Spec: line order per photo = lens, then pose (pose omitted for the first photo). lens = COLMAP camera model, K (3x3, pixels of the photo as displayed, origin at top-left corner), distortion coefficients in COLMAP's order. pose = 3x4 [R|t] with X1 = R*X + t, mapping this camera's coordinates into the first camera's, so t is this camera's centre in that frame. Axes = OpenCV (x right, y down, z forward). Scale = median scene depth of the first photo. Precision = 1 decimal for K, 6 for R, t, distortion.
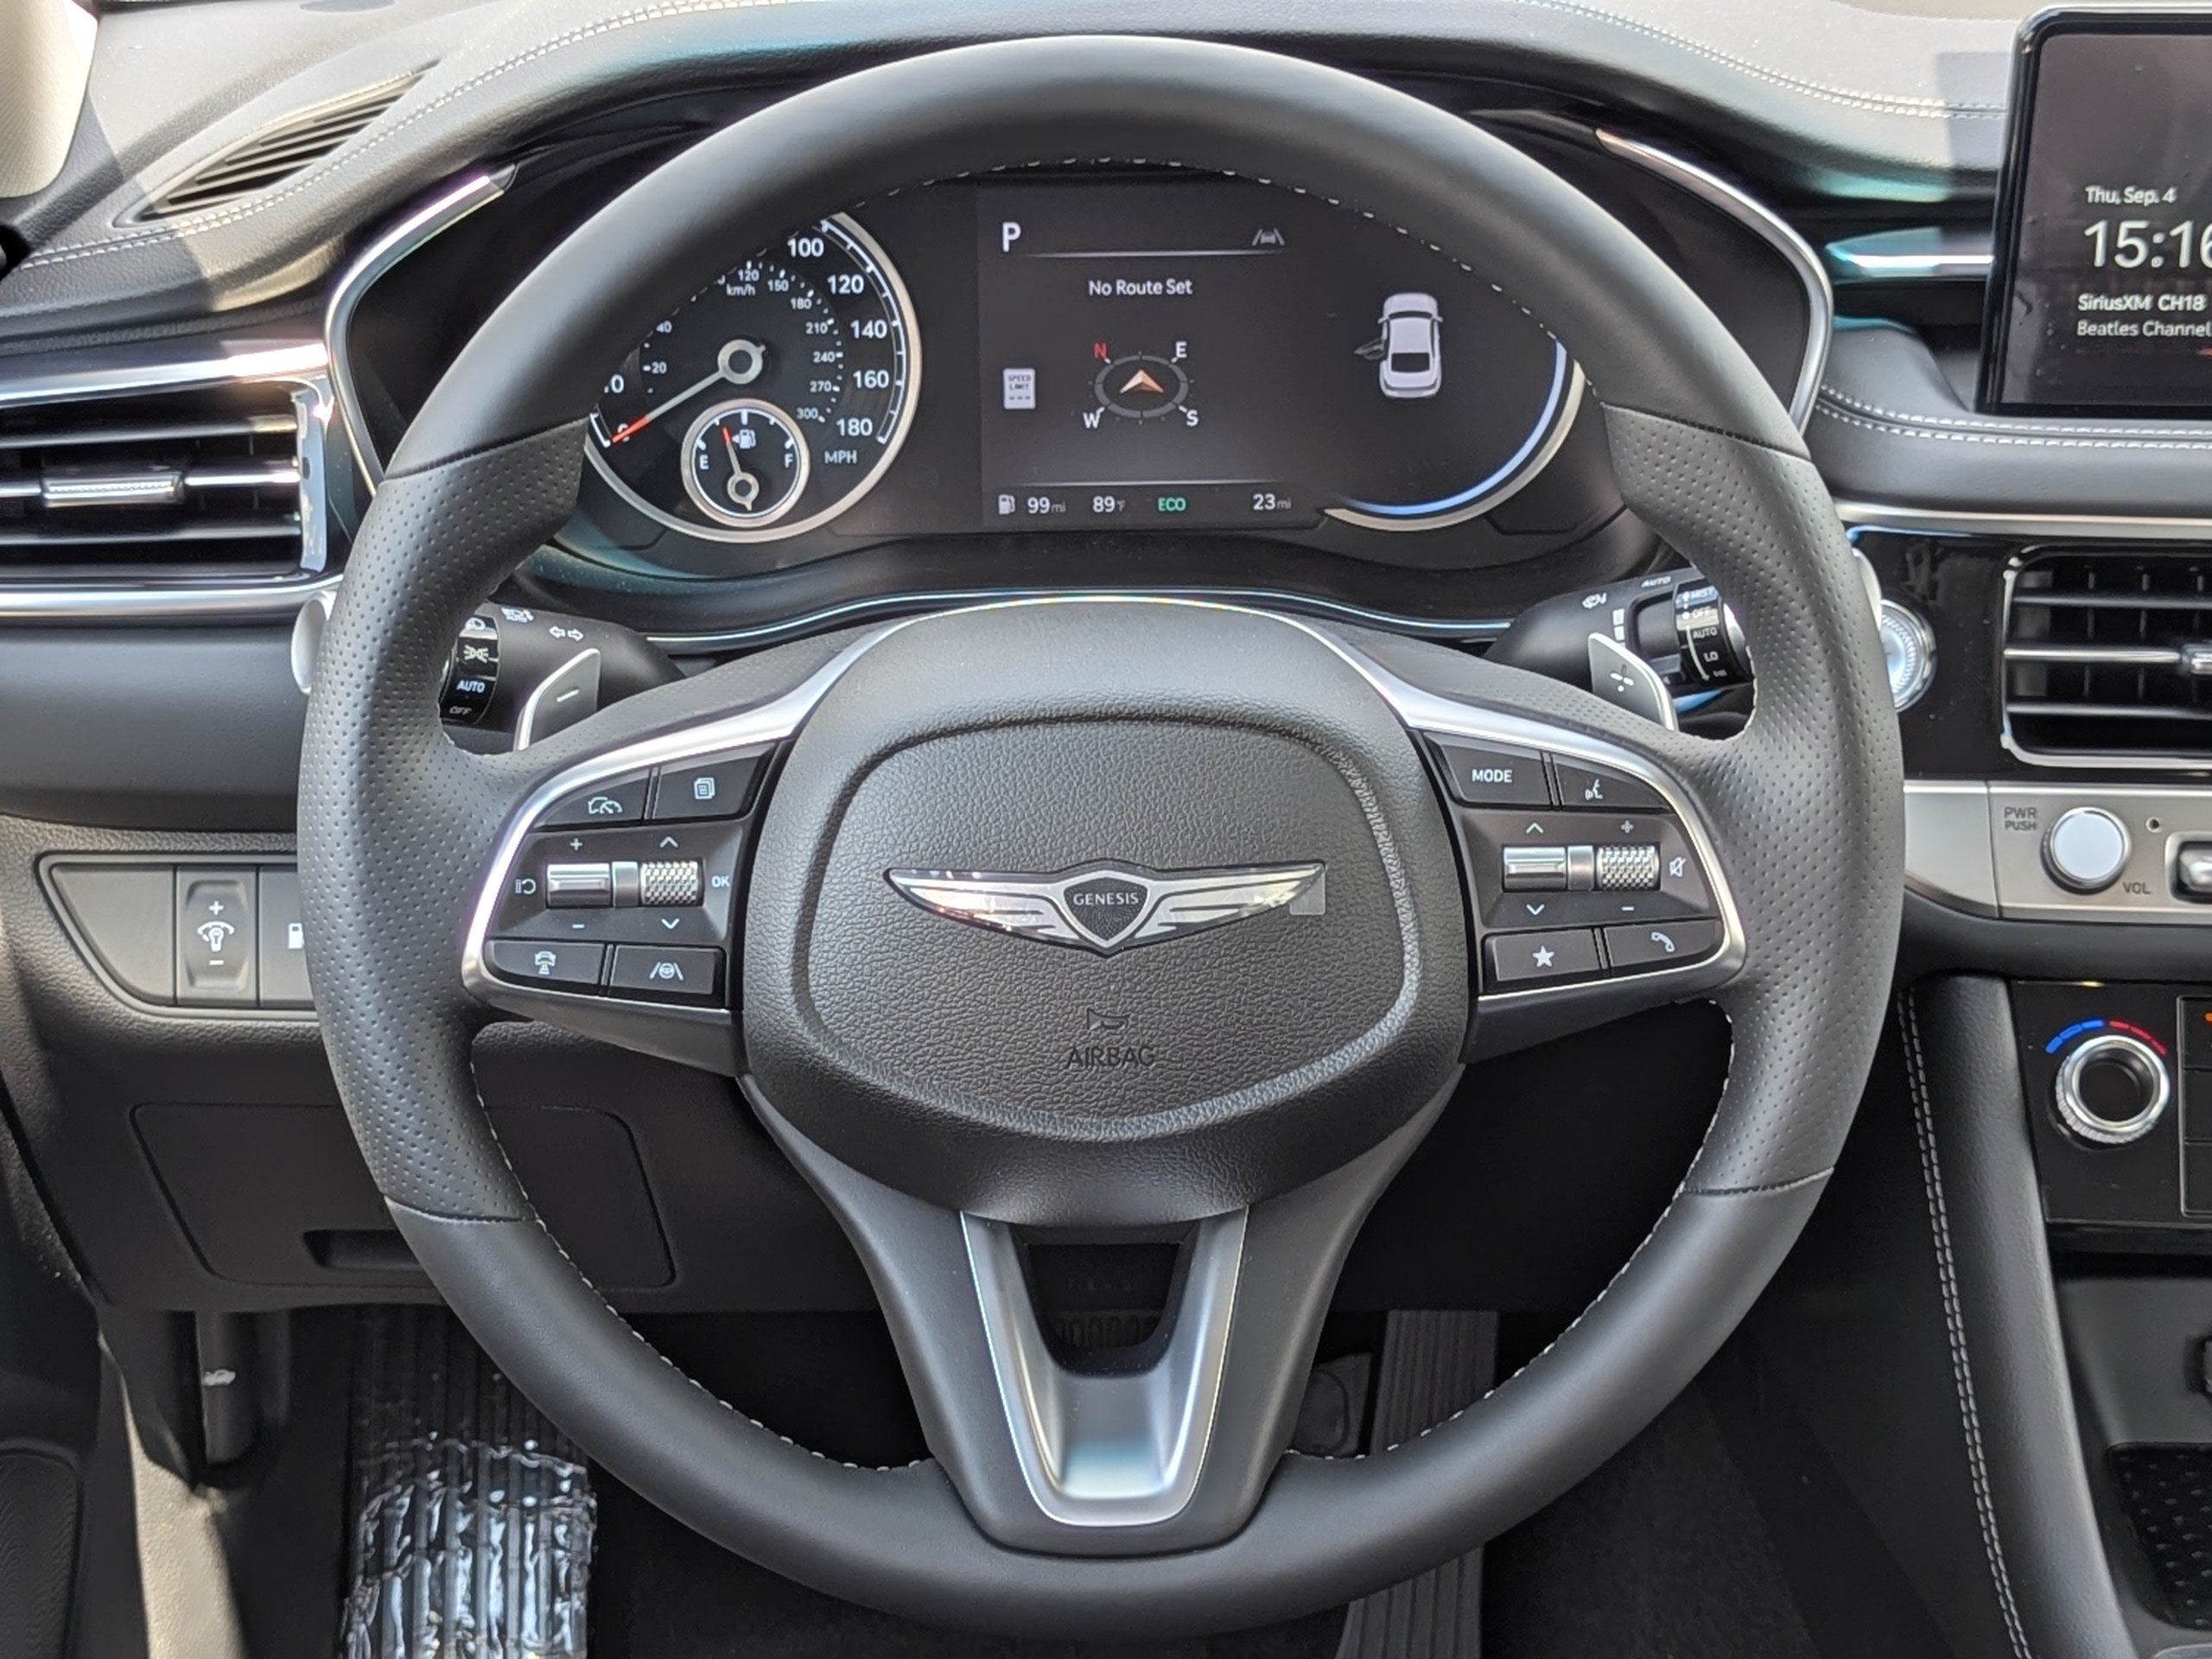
lens RADIAL K [[4492.0, 0, 1096.6], [0, 4492.0, 832.7], [0, 0, 1]] dist [0.179383, 0.000000]
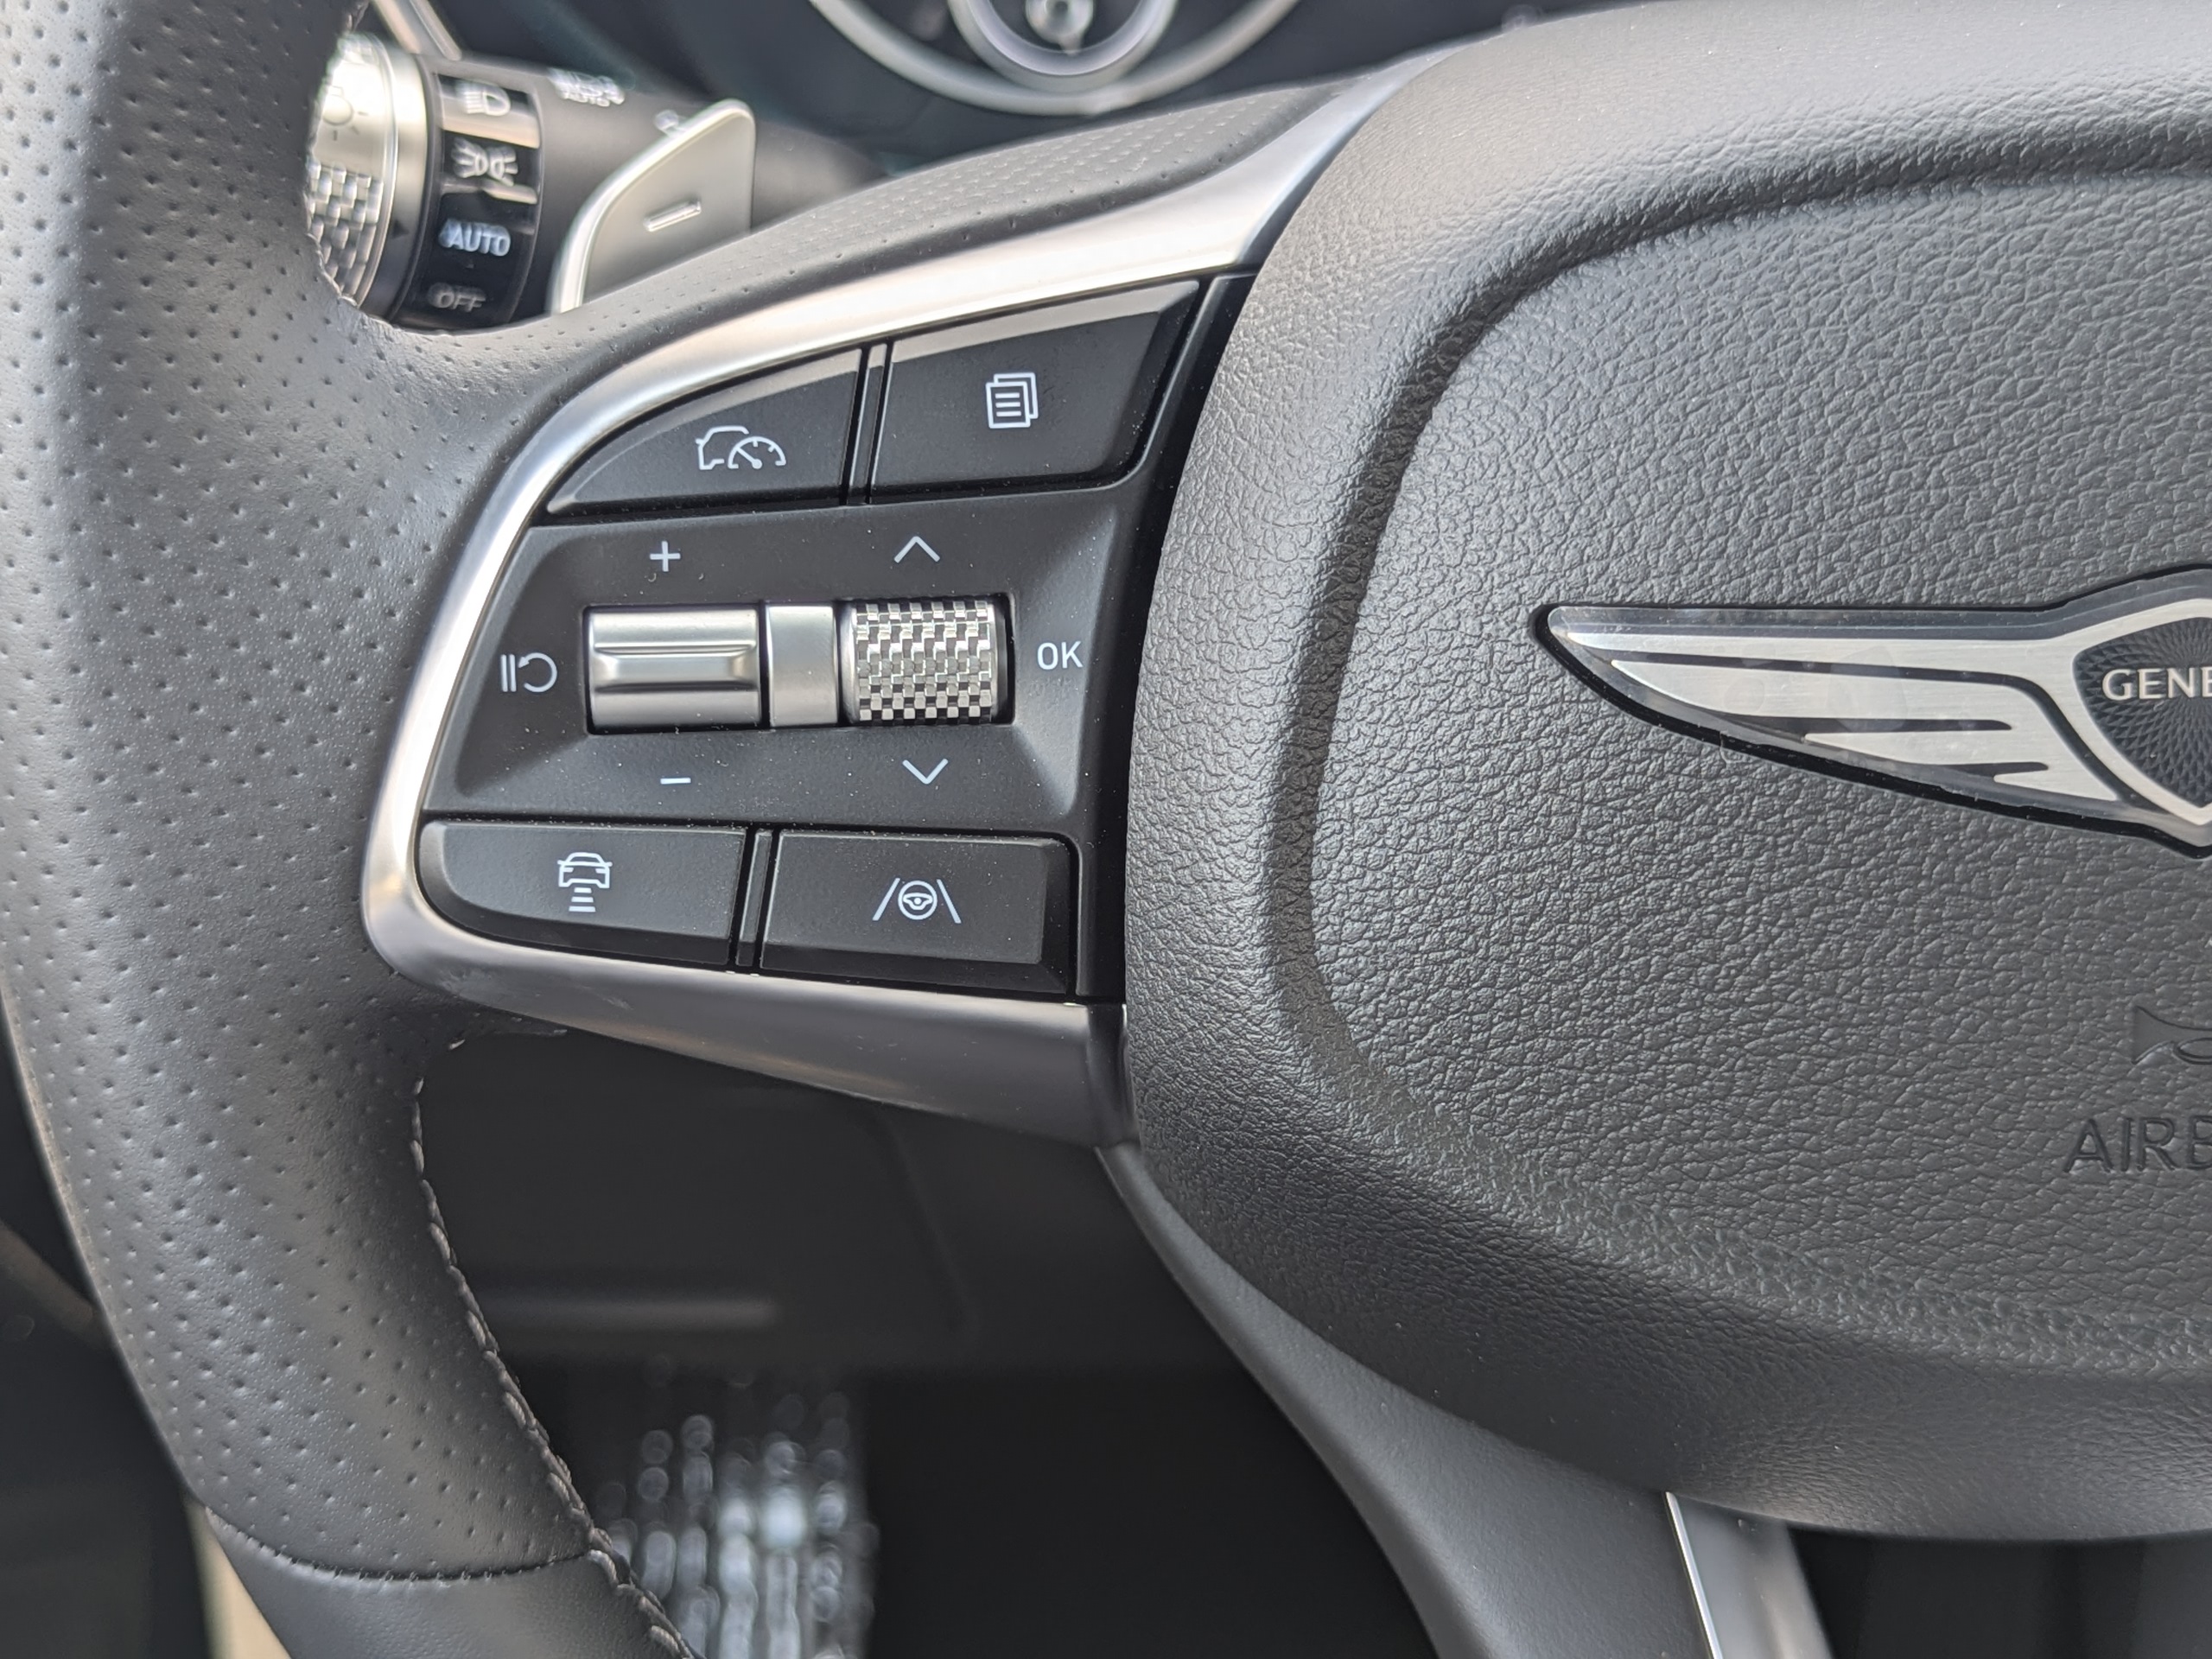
lens RADIAL K [[1650.9, 0, 1092.9], [0, 1650.9, 822.8], [0, 0, 1]] dist [0.011064, -0.006665]
pose [[0.999680, -0.010253, -0.023123, -0.077264], [0.011282, 0.998932, 0.044815, 0.018349], [0.022639, -0.045062, 0.998728, 0.857897]]
